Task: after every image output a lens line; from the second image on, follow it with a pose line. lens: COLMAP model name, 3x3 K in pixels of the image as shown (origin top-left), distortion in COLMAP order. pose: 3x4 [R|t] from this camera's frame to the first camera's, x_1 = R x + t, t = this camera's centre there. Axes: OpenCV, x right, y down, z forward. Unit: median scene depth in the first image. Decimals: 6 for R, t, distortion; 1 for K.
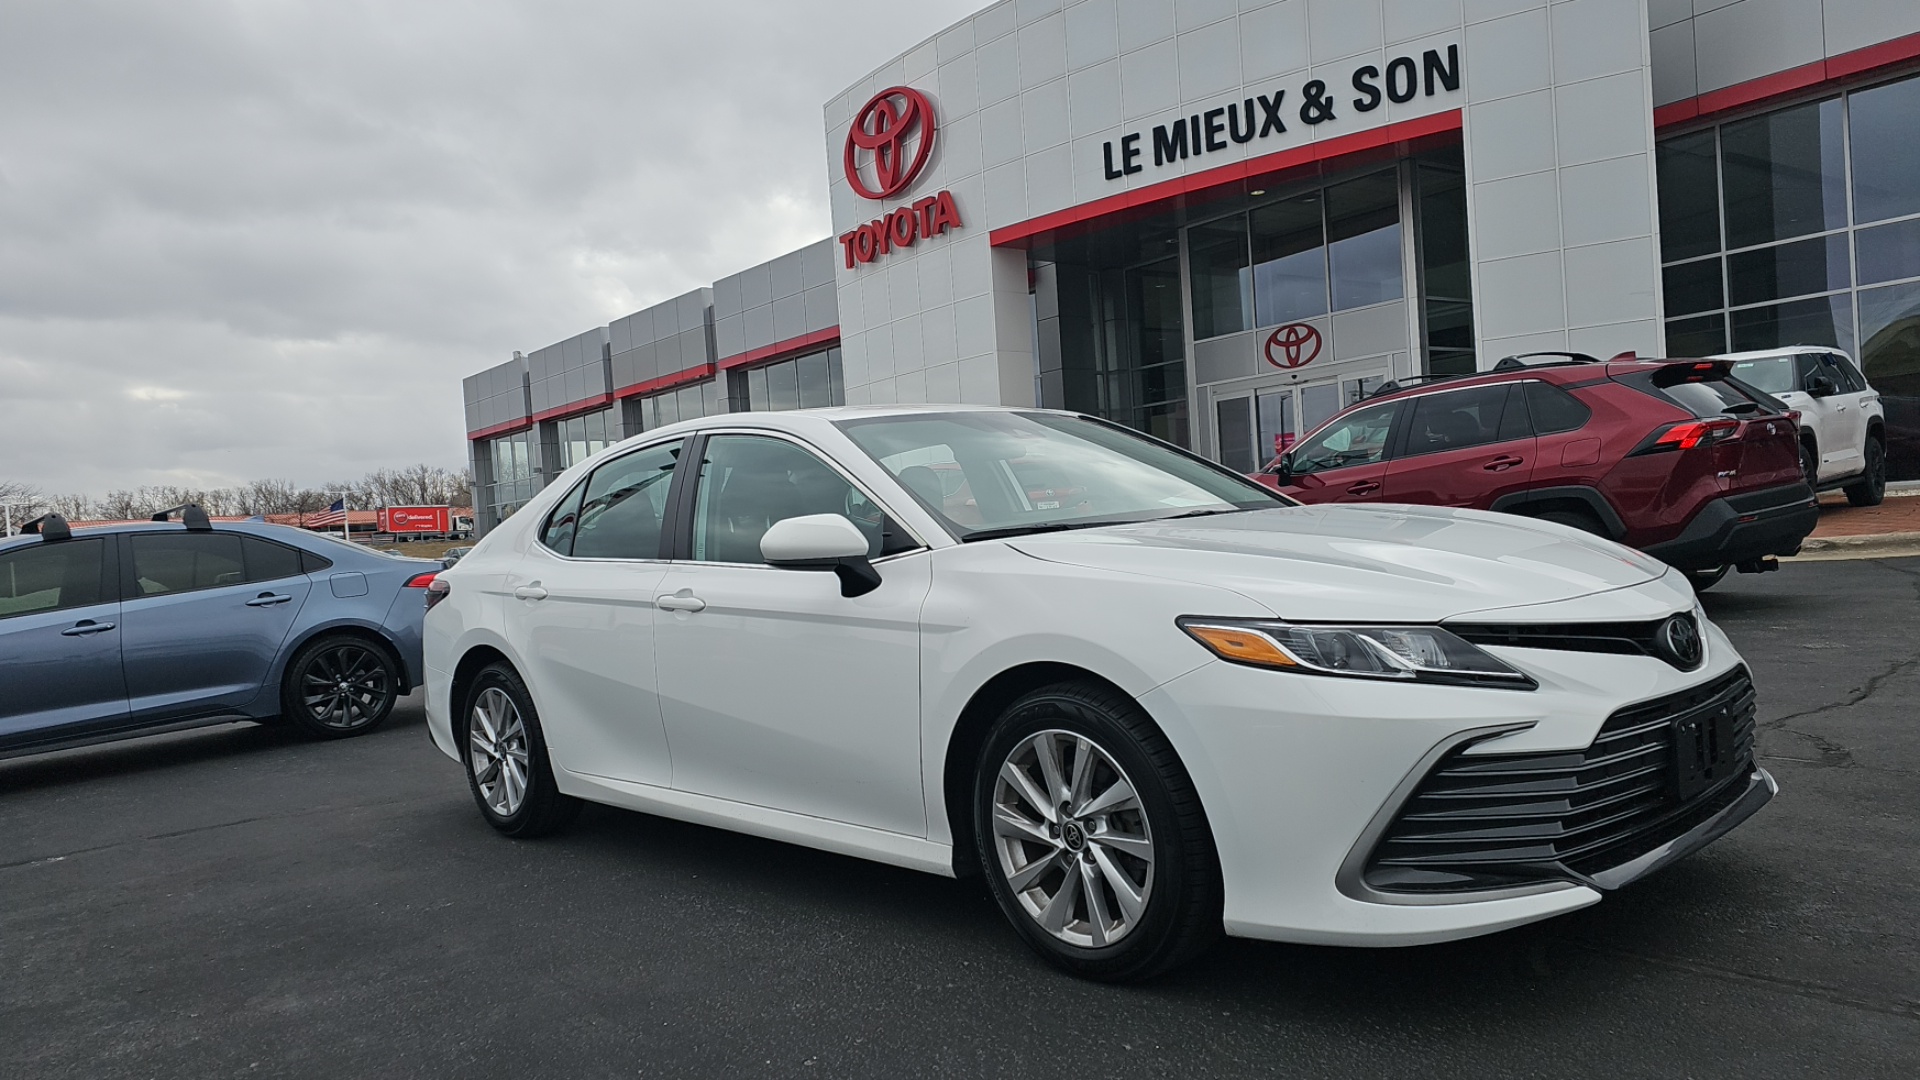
lens RADIAL K [[1371.2, 0, 944.5], [0, 1371.2, 514.2], [0, 0, 1]] dist [0.082482, -0.066154]
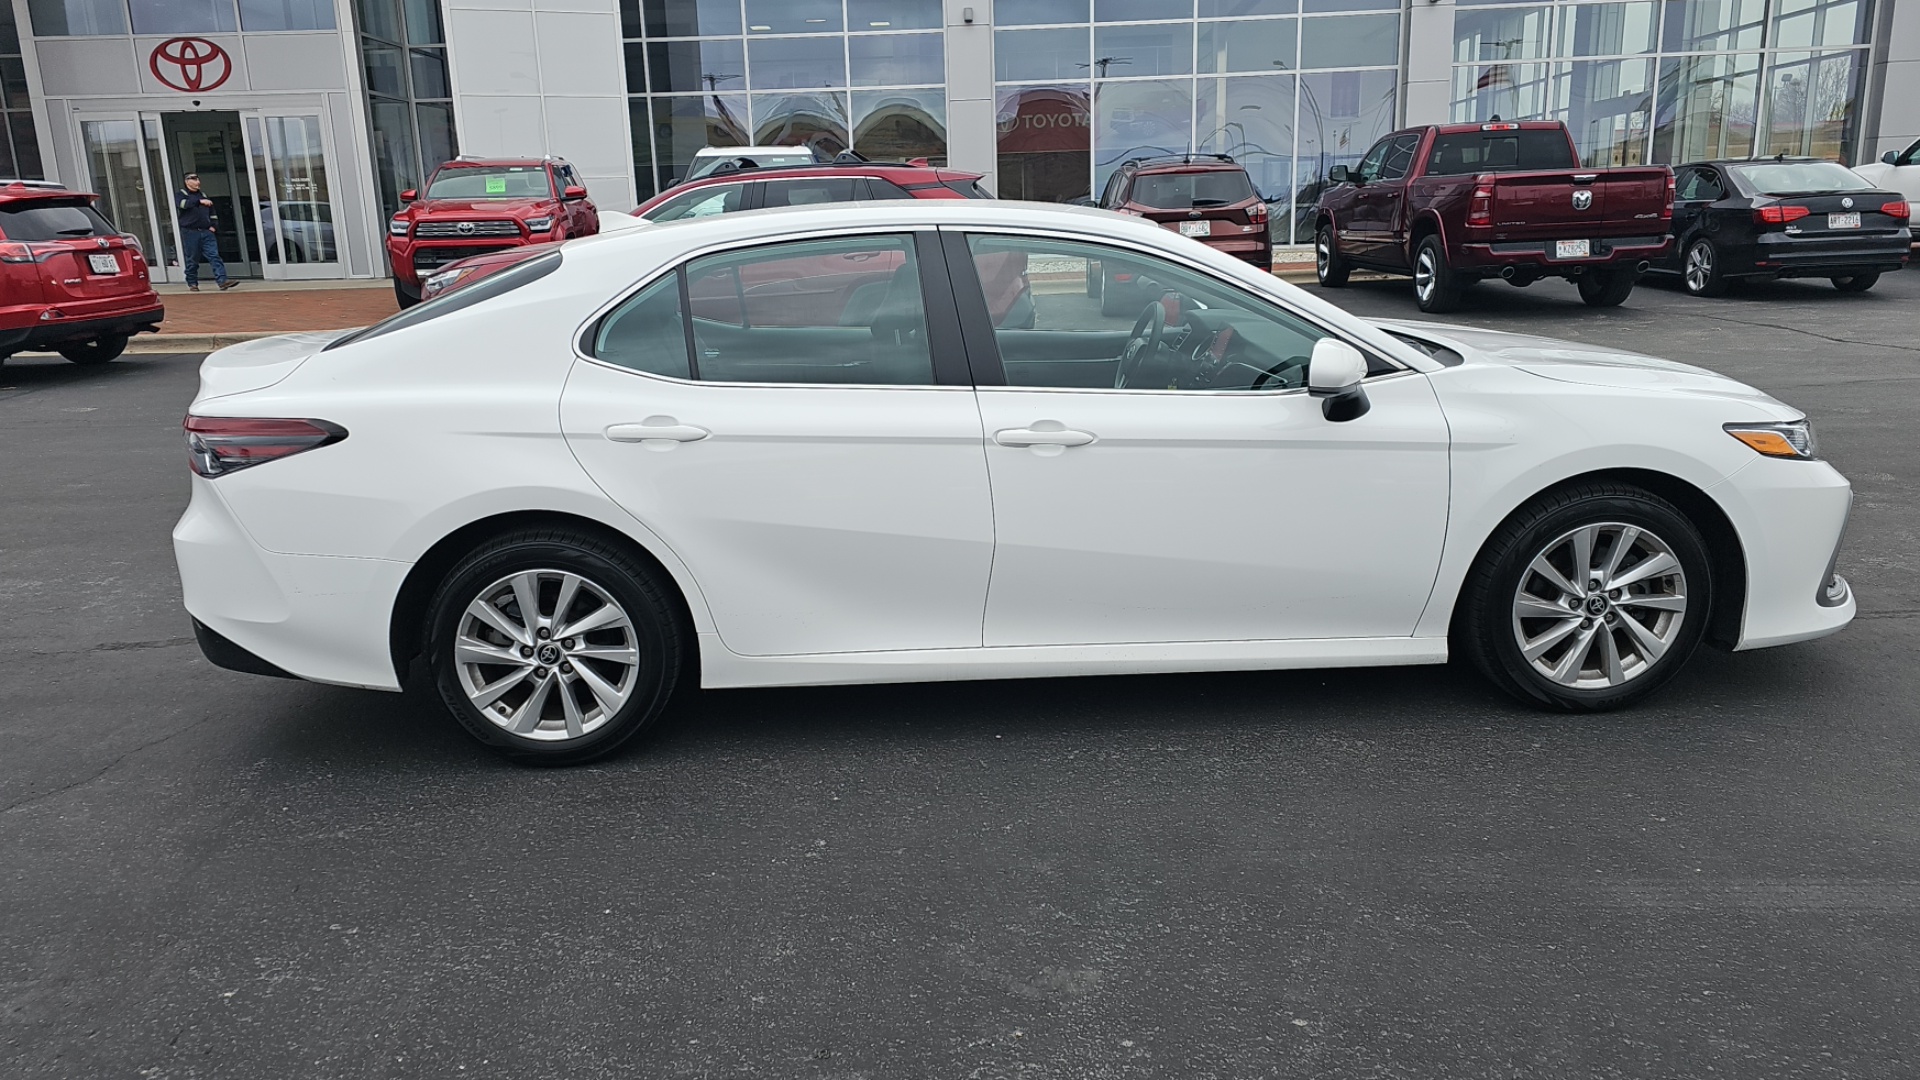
lens RADIAL K [[1371.2, 0, 944.5], [0, 1371.2, 514.2], [0, 0, 1]] dist [0.082482, -0.066154]
pose [[0.625985, -0.111228, 0.771862, -0.435194], [-0.027205, 0.986059, 0.164158, -0.013123], [-0.779361, -0.123759, 0.614232, 0.246542]]
